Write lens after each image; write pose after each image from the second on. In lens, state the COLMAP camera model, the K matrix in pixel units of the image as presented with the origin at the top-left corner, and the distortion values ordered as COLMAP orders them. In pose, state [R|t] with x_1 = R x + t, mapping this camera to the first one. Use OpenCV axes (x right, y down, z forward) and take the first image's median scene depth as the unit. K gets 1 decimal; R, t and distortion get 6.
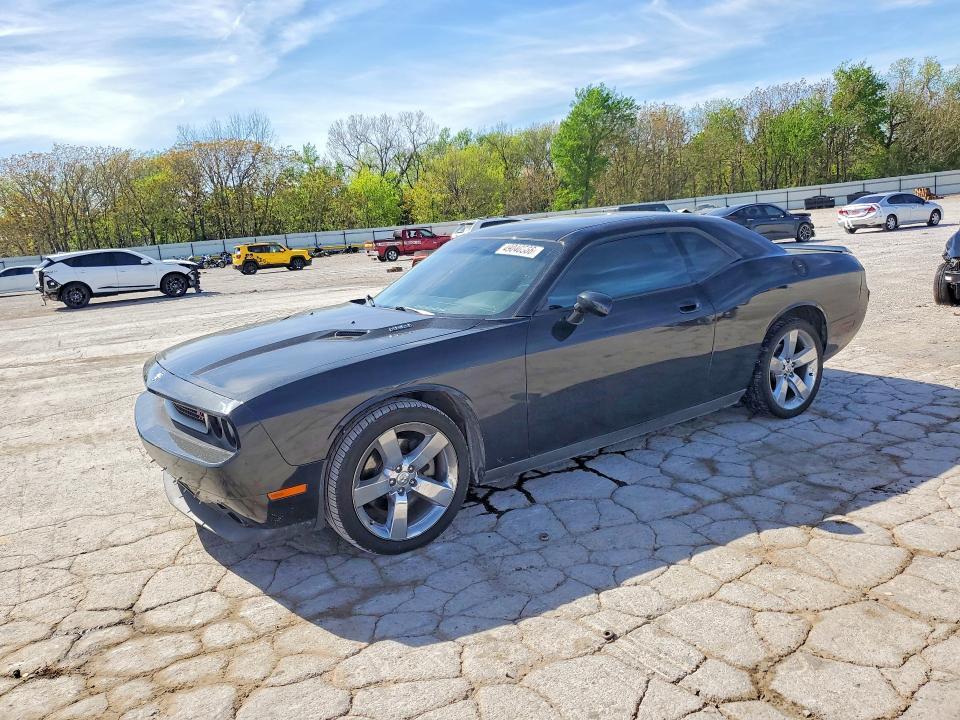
lens RADIAL K [[727.7, 0, 480.0], [0, 727.7, 360.0], [0, 0, 1]] dist [0.006343, 0.000021]
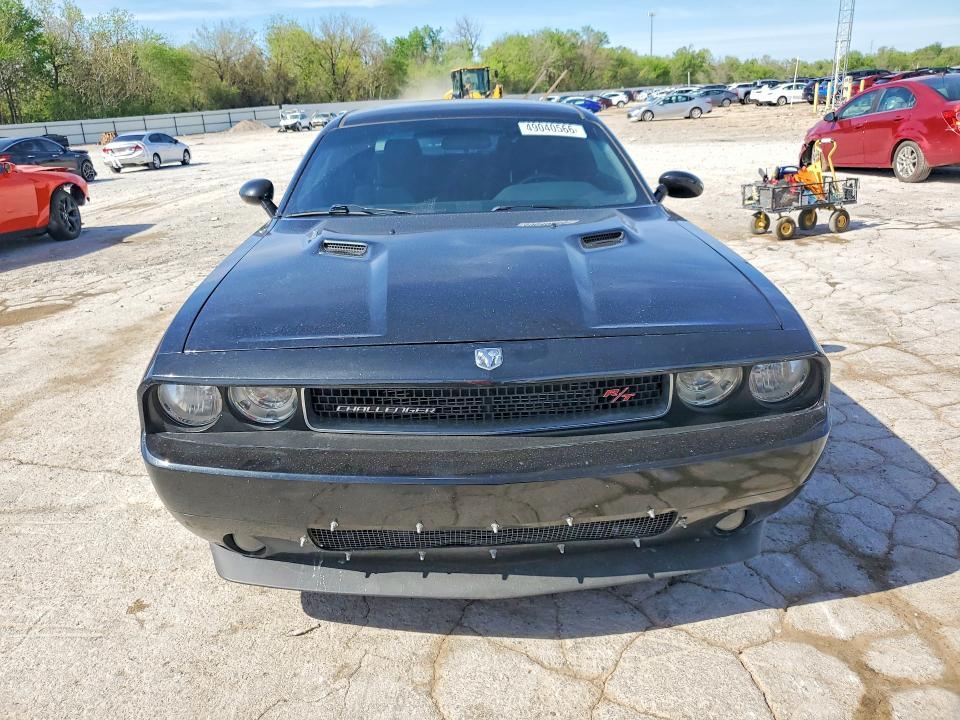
lens RADIAL K [[727.7, 0, 480.0], [0, 727.7, 360.0], [0, 0, 1]] dist [0.006343, 0.000021]
pose [[0.551889, -0.223053, 0.803533, -0.066665], [0.164525, 0.973749, 0.157303, -0.003940], [-0.817527, 0.045387, 0.574099, 0.058871]]
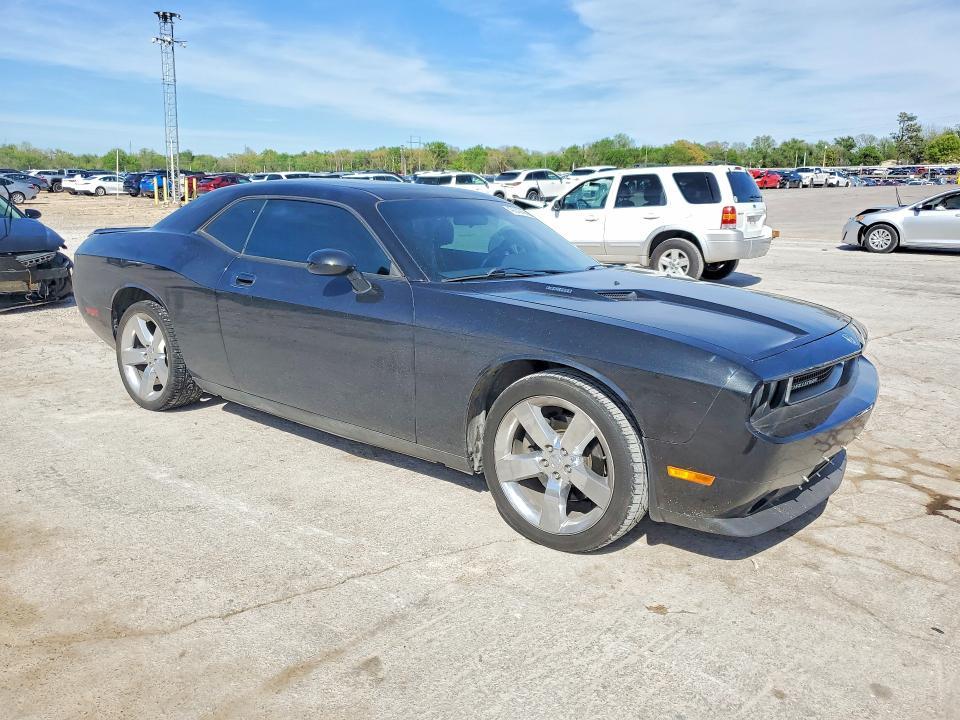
lens RADIAL K [[727.7, 0, 480.0], [0, 727.7, 360.0], [0, 0, 1]] dist [0.006343, 0.000021]
pose [[-0.286627, -0.144331, 0.947108, -0.089750], [0.183389, 0.962040, 0.202107, -0.015818], [-0.940326, 0.231619, -0.249278, 0.130893]]
